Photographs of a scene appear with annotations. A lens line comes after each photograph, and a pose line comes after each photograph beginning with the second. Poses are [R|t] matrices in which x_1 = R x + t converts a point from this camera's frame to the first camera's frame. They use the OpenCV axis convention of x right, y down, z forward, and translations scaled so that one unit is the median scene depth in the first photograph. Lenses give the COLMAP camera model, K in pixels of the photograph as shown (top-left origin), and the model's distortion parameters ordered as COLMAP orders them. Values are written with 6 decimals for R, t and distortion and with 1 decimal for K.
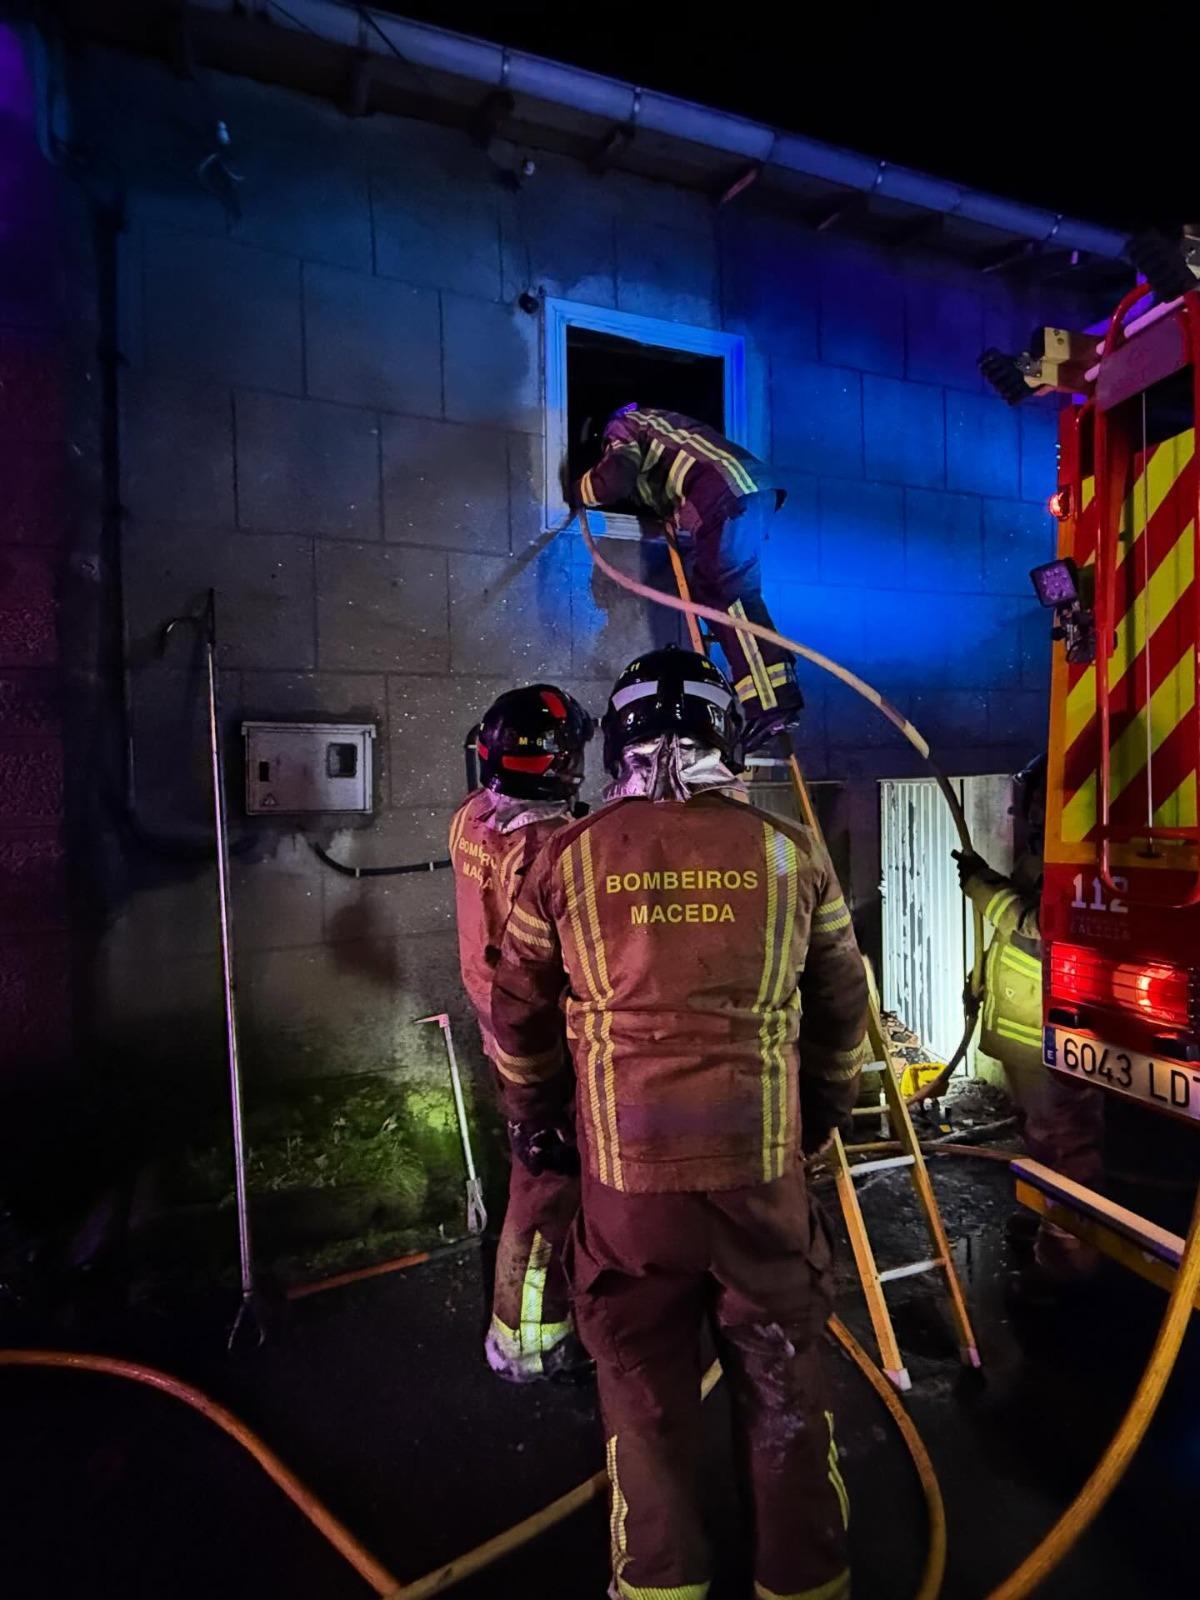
lens RADIAL K [[851.0, 0, 600.0], [0, 851.0, 800.0], [0, 0, 1]] dist [-0.003106, -0.001339]
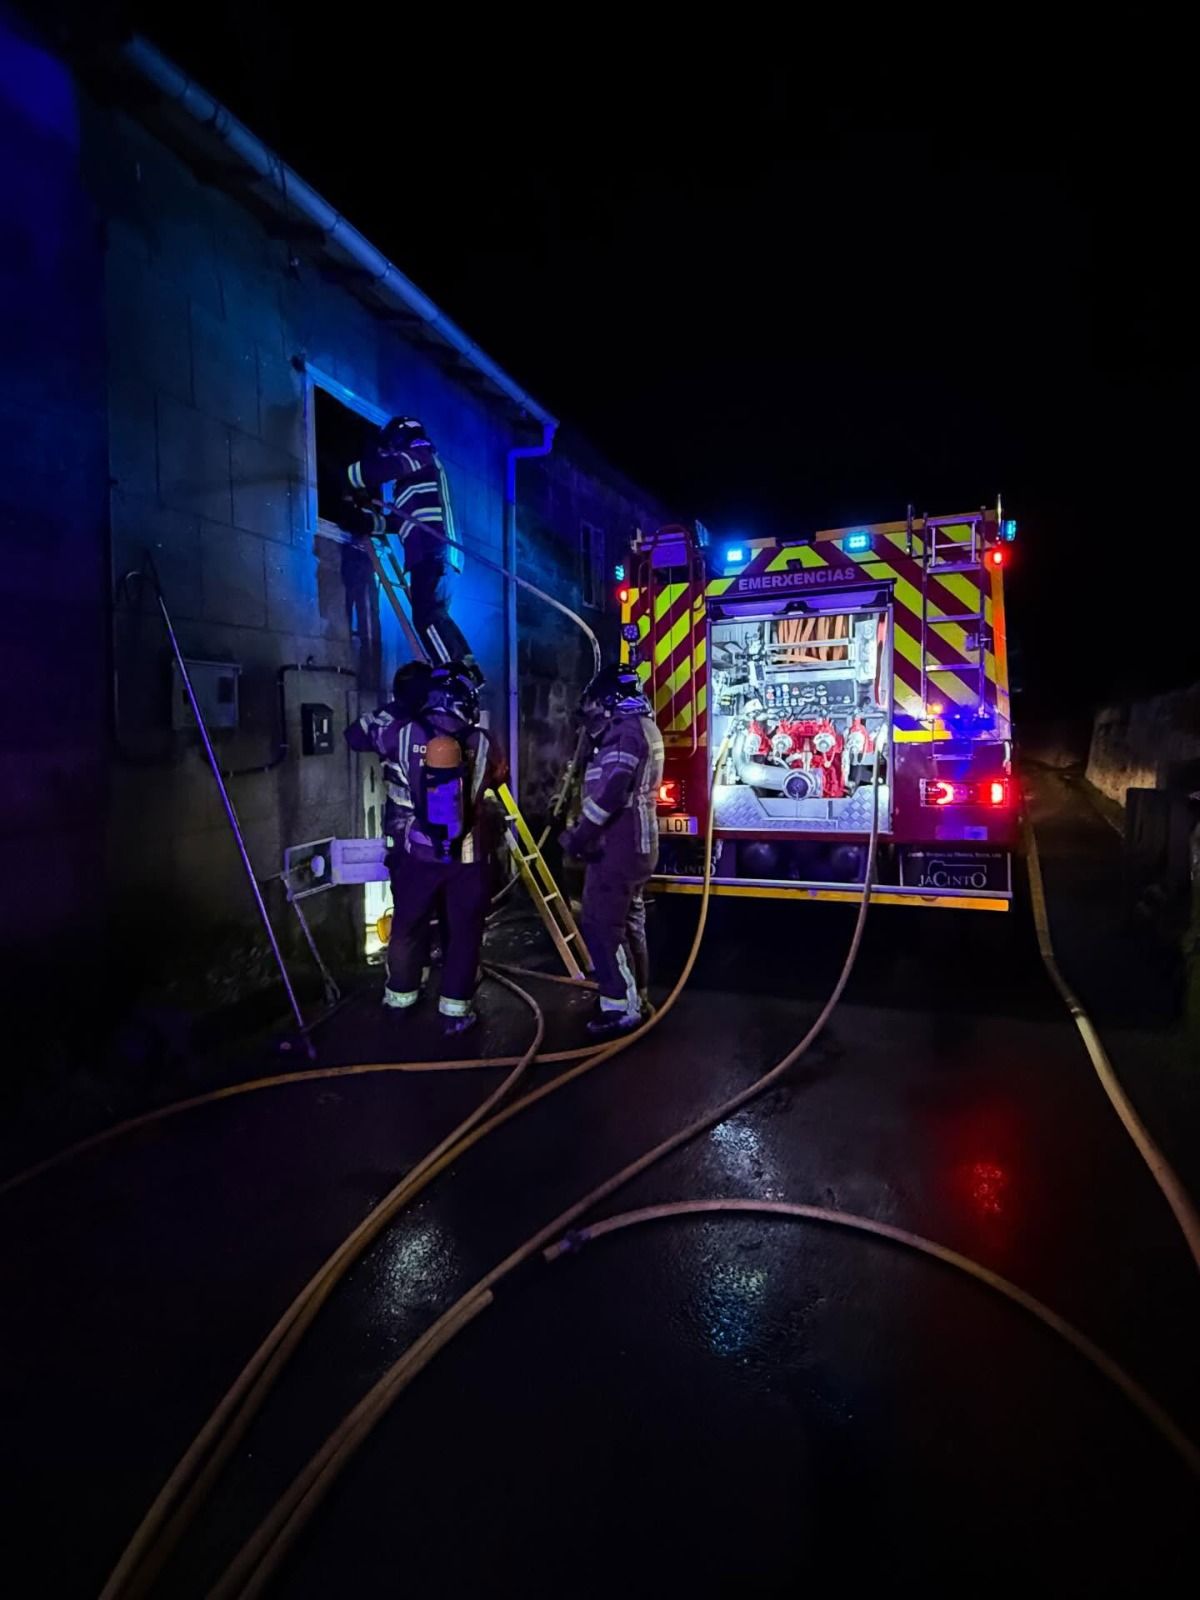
lens RADIAL K [[851.0, 0, 600.0], [0, 851.0, 800.0], [0, 0, 1]] dist [-0.003106, -0.001339]
pose [[0.620382, -0.063298, 0.781742, -0.976709], [0.004455, 0.997006, 0.077192, 0.024717], [-0.784288, -0.044406, 0.618806, -0.303923]]
